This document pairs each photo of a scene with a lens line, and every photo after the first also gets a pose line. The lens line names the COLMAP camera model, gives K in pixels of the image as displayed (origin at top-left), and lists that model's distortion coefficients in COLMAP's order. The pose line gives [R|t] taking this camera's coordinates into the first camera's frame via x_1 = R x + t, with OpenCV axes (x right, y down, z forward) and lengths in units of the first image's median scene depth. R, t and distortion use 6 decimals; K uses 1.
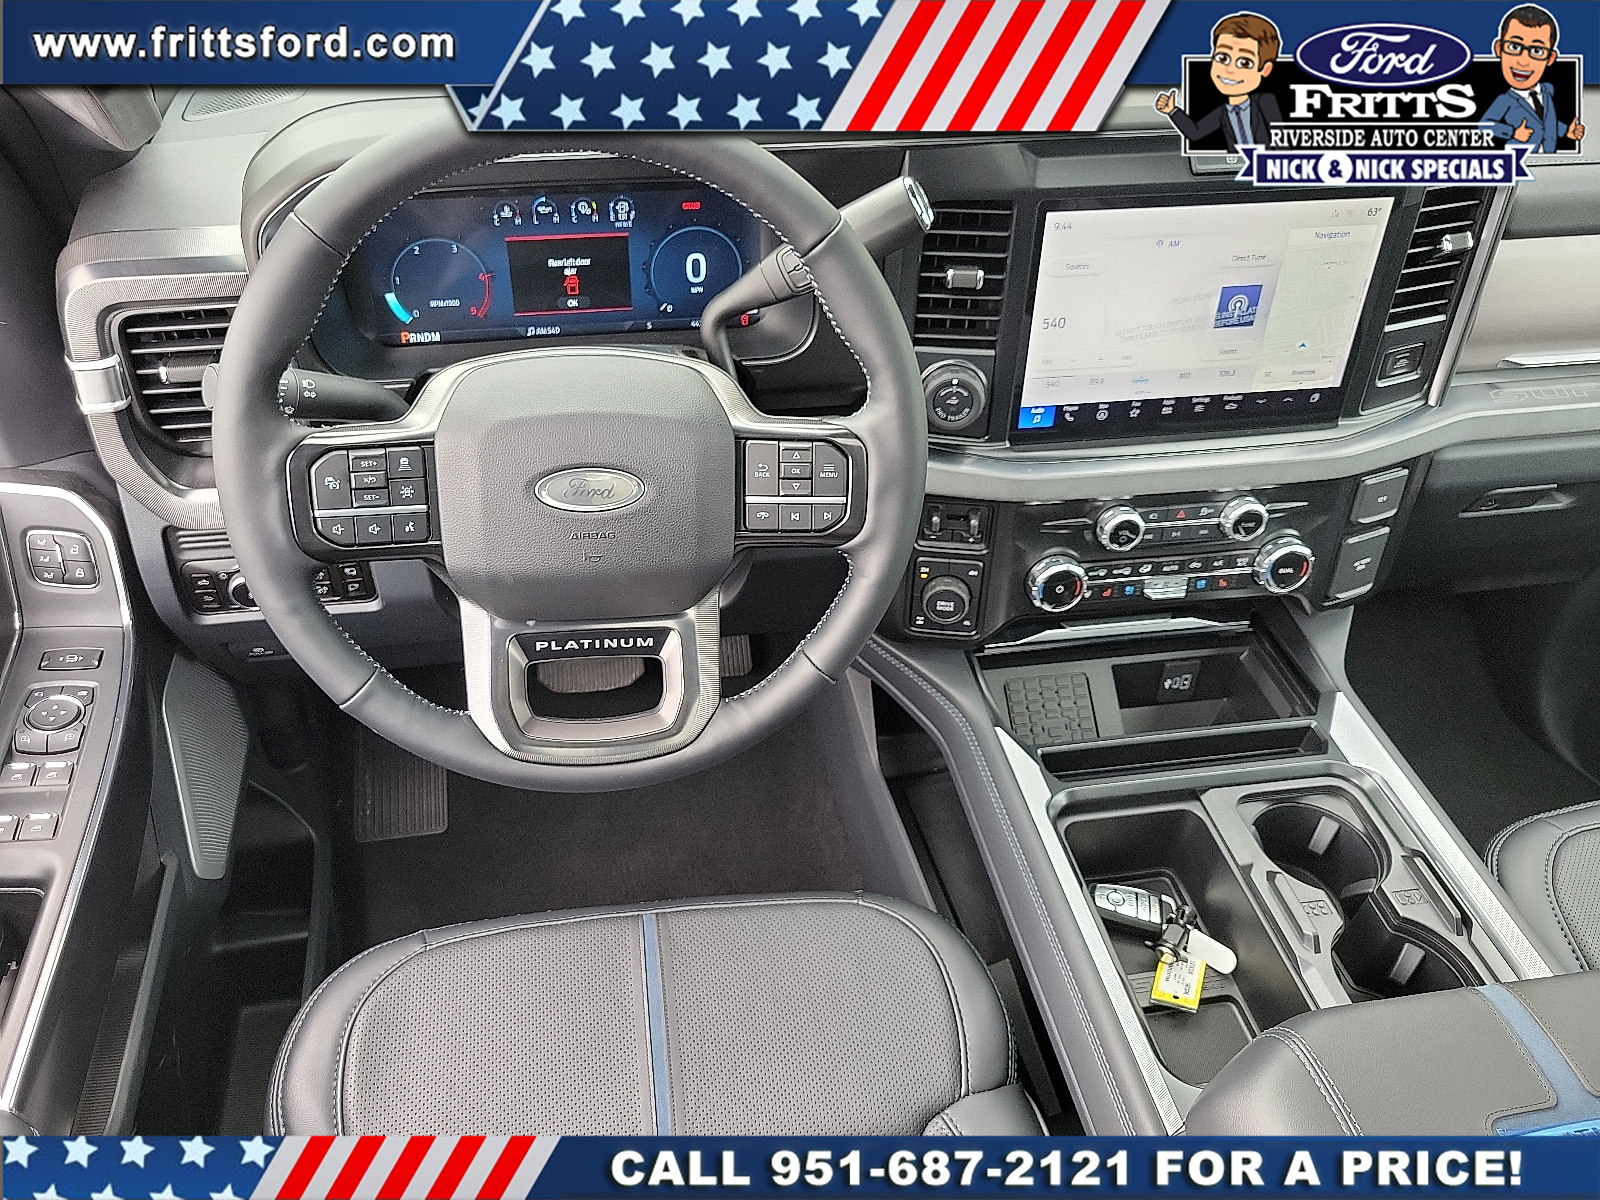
lens RADIAL K [[1215.1, 0, 787.9], [0, 1215.1, 607.6], [0, 0, 1]] dist [0.030365, -0.013359]
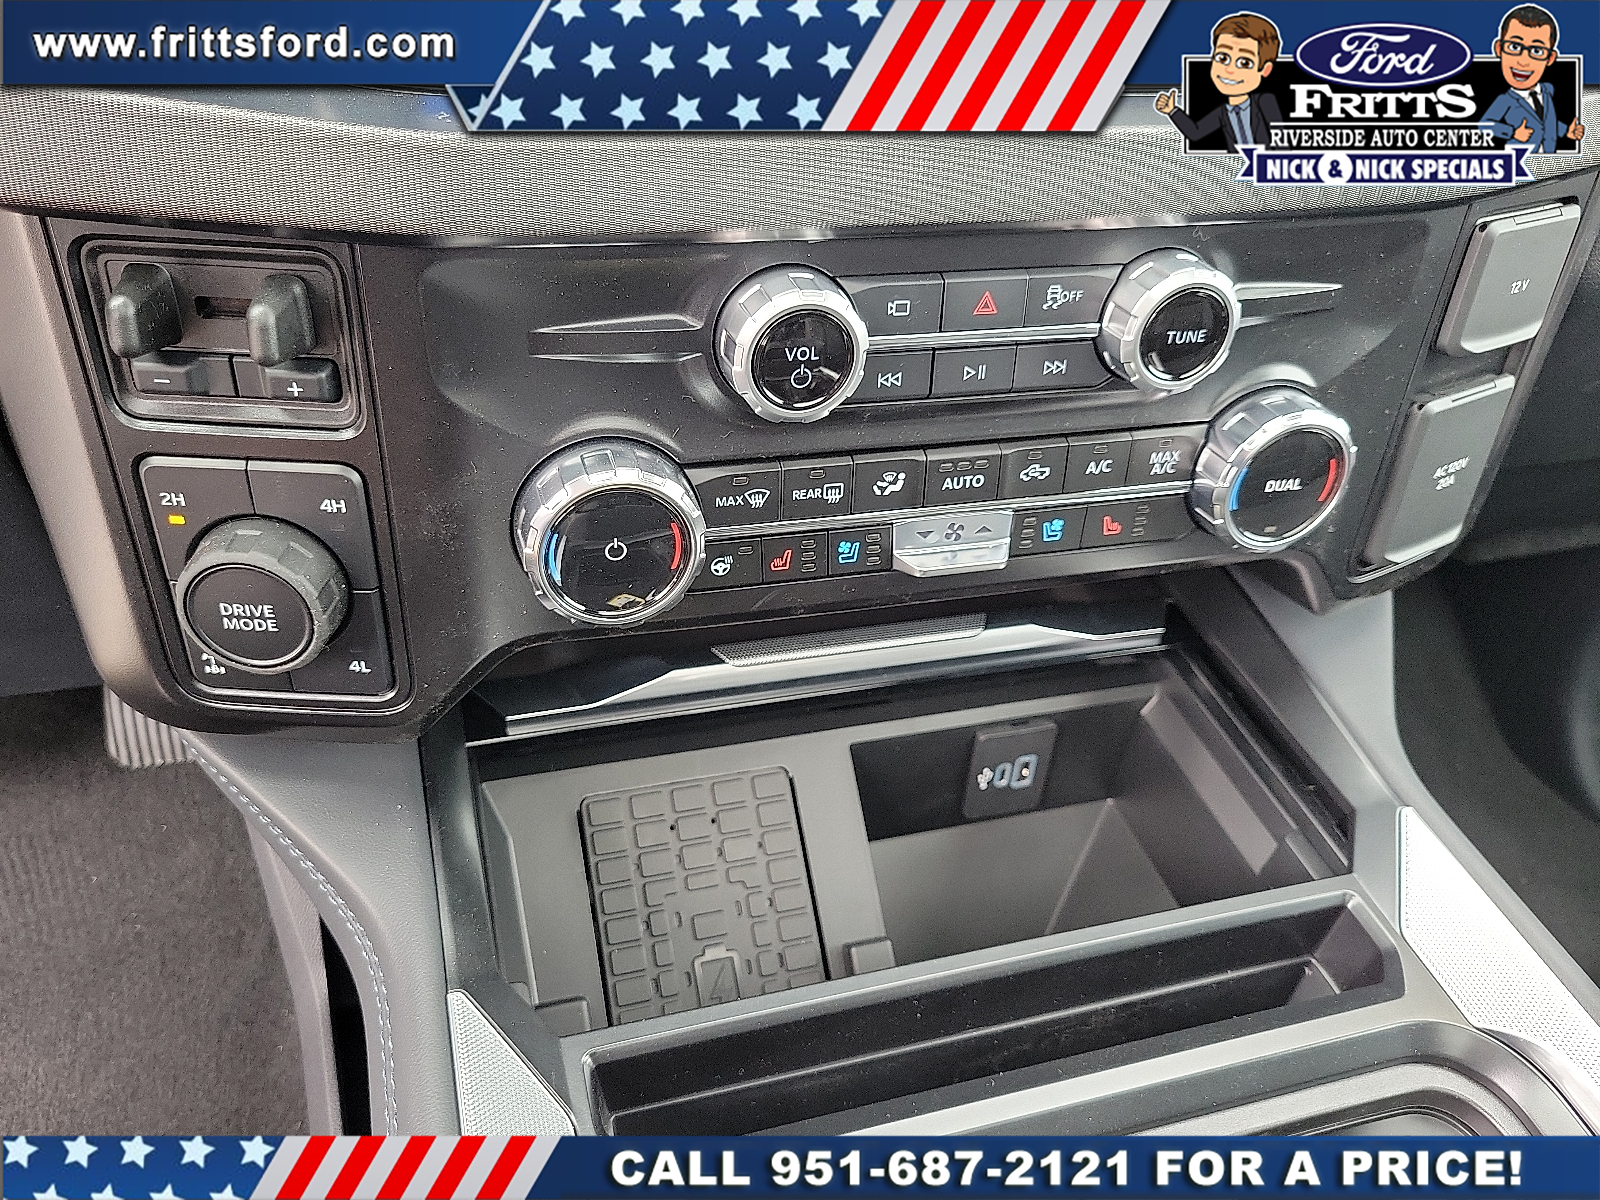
lens RADIAL K [[1309.4, 0, 804.4], [0, 1309.4, 599.0], [0, 0, 1]] dist [-0.012016, -0.004959]
pose [[0.989740, -0.029336, 0.139834, 0.222454], [0.030701, 0.999500, -0.007610, 0.000863], [-0.139541, 0.011825, 0.990146, 0.658952]]
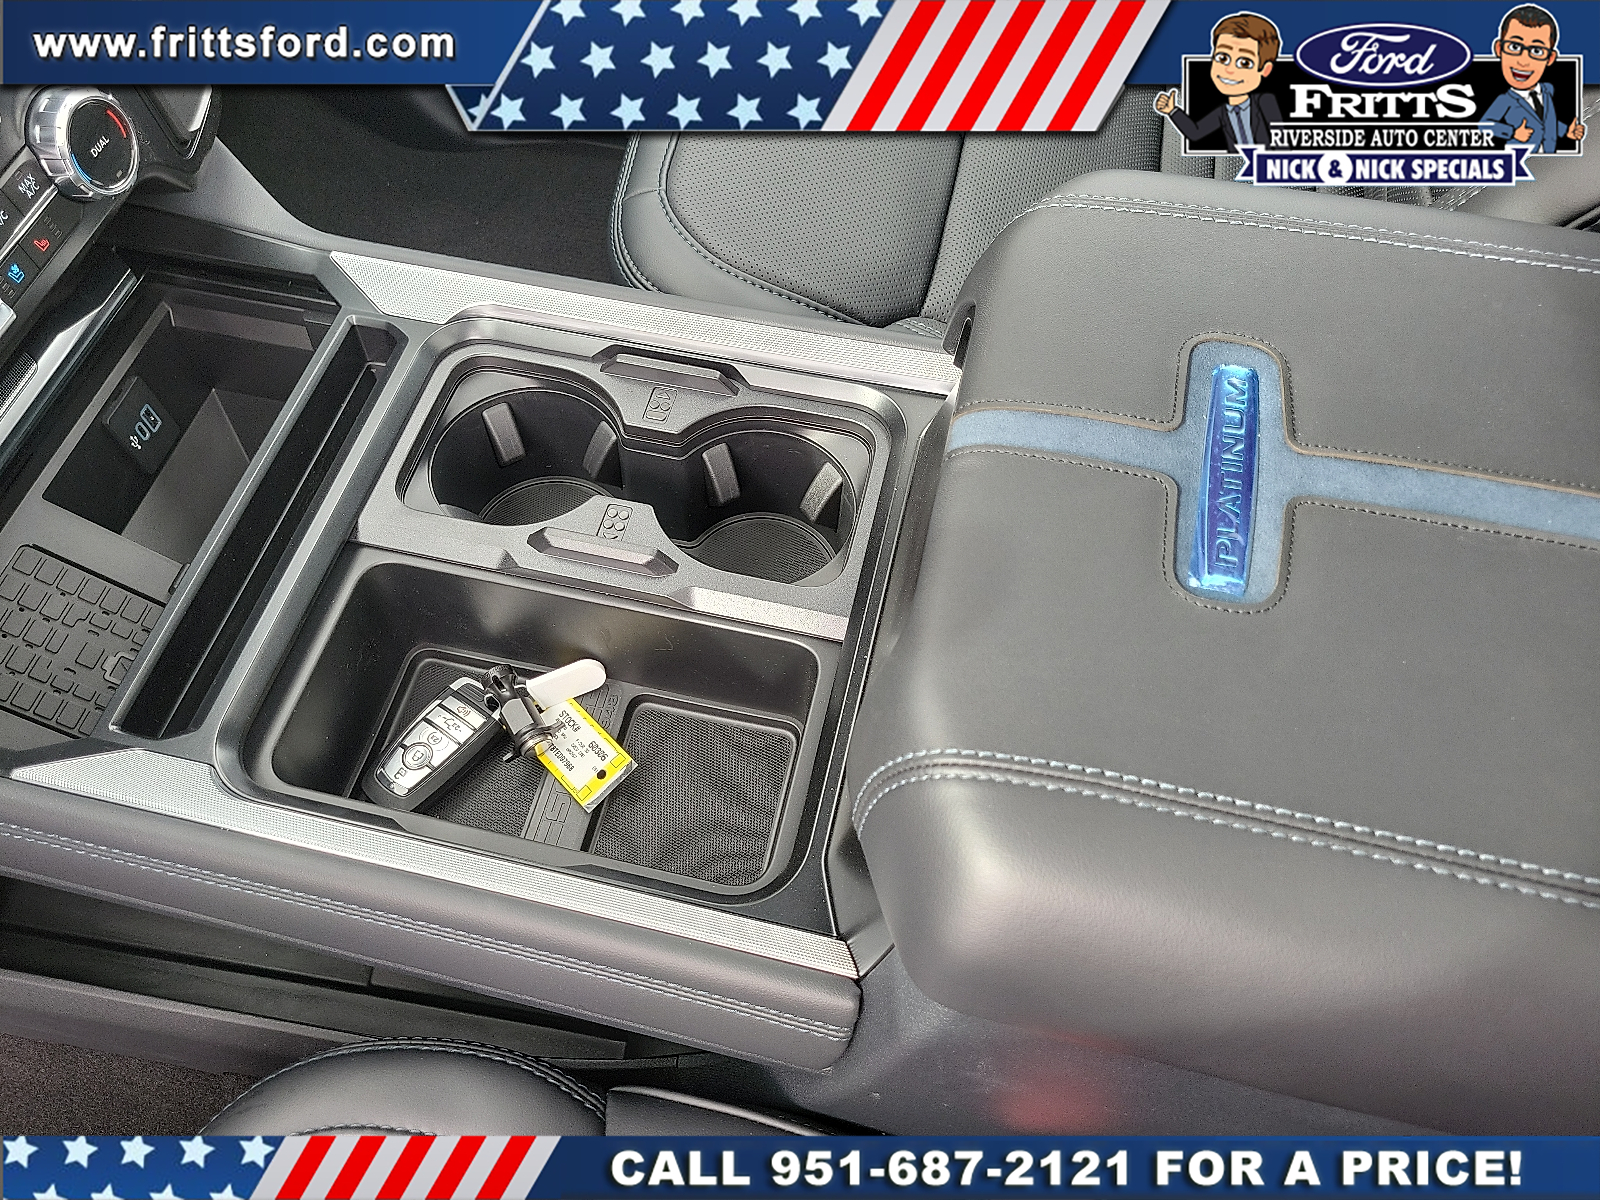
lens RADIAL K [[1215.1, 0, 778.7], [0, 1215.1, 623.4], [0, 0, 1]] dist [0.030365, -0.013359]
pose [[0.401700, -0.808215, 0.430611, 0.132534], [0.612884, 0.586651, 0.529352, -0.010480], [-0.680449, 0.051274, 0.731000, 0.429320]]
